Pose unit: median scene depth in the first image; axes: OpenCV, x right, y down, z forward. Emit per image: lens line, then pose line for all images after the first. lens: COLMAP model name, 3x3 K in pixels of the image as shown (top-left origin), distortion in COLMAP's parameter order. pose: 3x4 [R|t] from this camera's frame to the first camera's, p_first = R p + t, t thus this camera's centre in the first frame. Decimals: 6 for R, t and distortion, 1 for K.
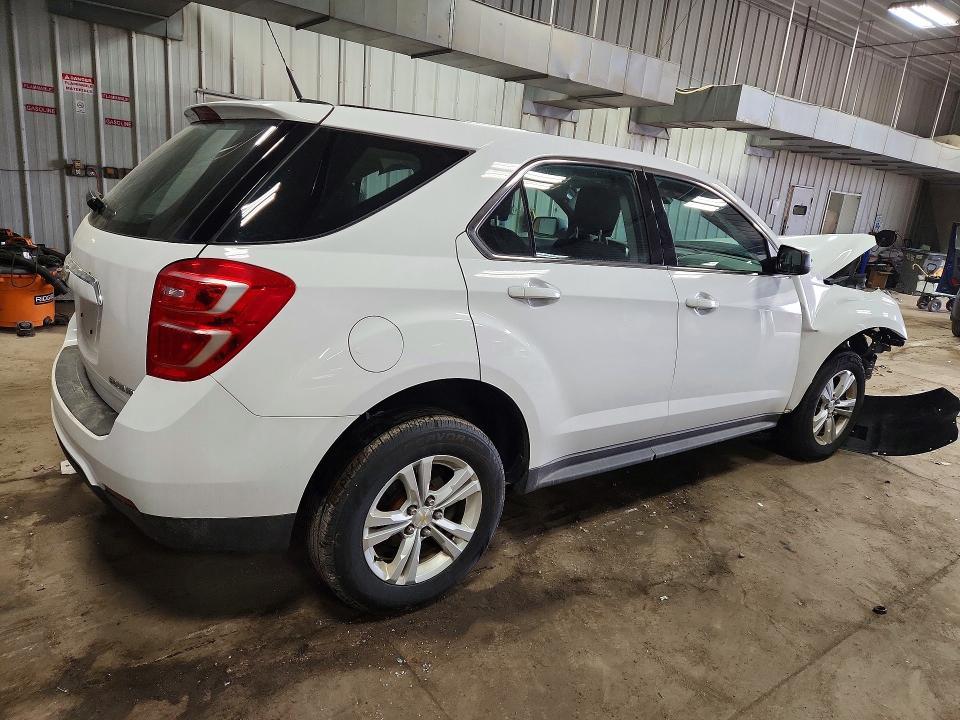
lens RADIAL K [[664.1, 0, 488.5], [0, 664.1, 359.3], [0, 0, 1]] dist [0.029747, -0.011986]
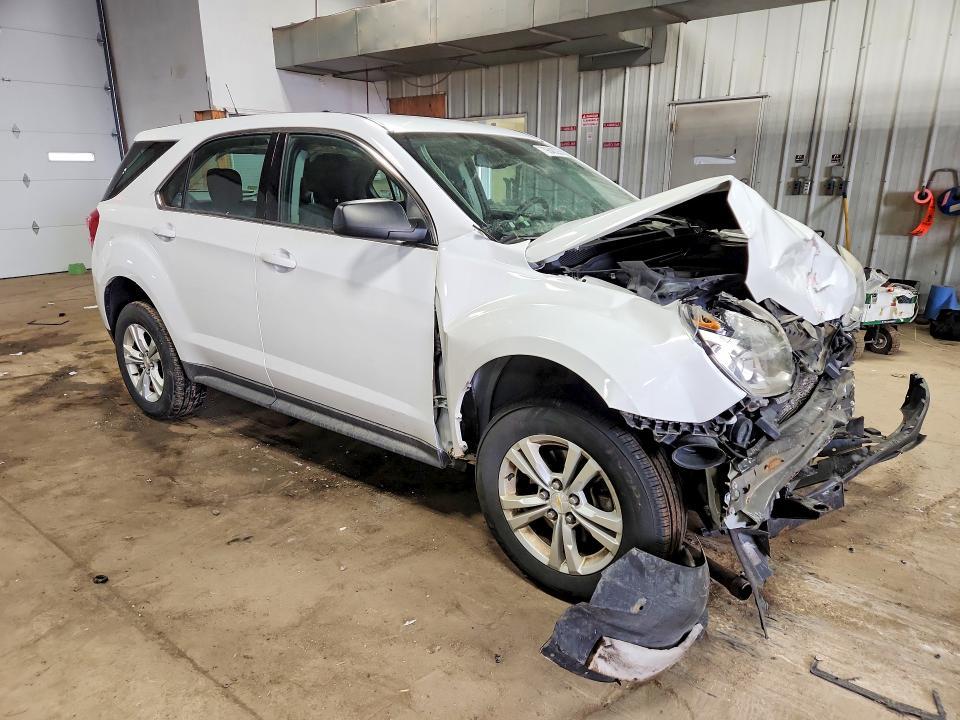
lens RADIAL K [[664.1, 0, 487.9], [0, 664.1, 366.0], [0, 0, 1]] dist [0.029747, -0.011986]
pose [[0.225508, 0.174918, -0.958410, 1.293335], [-0.208498, 0.969623, 0.127907, -0.118350], [0.951670, 0.170982, 0.255128, 1.027305]]
